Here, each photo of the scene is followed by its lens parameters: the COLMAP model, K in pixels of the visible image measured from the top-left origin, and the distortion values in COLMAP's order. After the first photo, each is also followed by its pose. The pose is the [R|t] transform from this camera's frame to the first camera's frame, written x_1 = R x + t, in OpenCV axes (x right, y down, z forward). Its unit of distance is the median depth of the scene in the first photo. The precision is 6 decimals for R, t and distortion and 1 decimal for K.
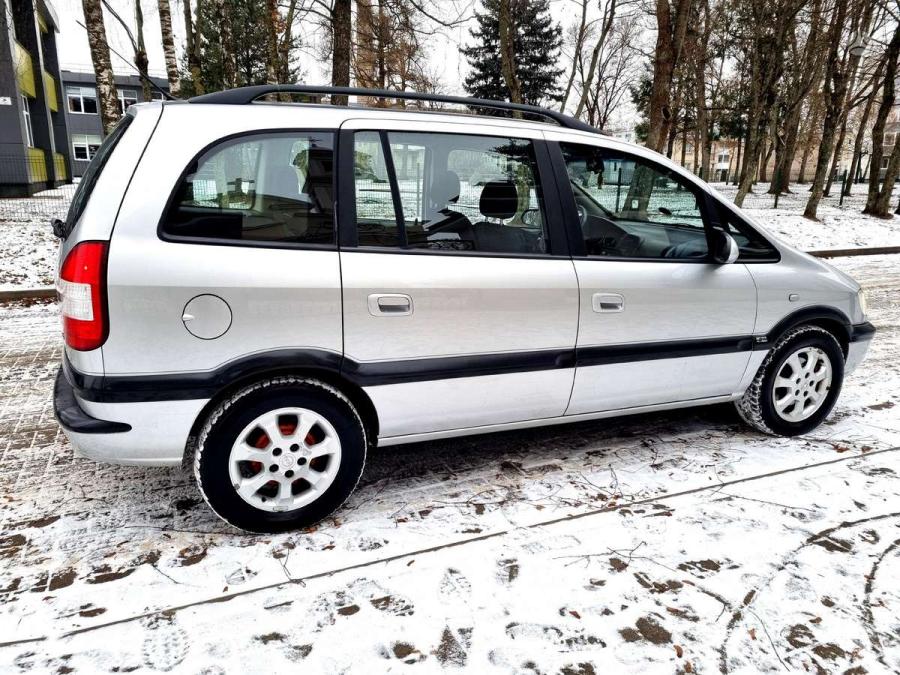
lens RADIAL K [[659.8, 0, 467.7], [0, 659.8, 335.1], [0, 0, 1]] dist [0.084832, -0.079907]
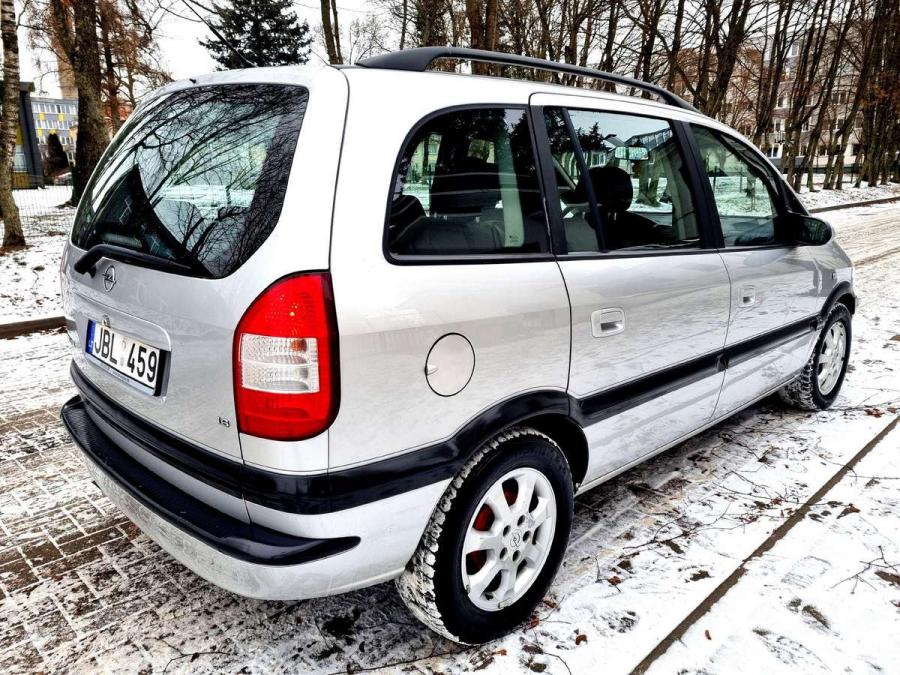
lens RADIAL K [[661.1, 0, 460.6], [0, 661.1, 333.5], [0, 0, 1]] dist [0.072395, -0.062514]
pose [[0.935144, -0.109846, 0.336809, -0.492016], [0.111121, 0.993685, 0.015553, -0.056364], [-0.336390, 0.022882, 0.941445, 0.261669]]
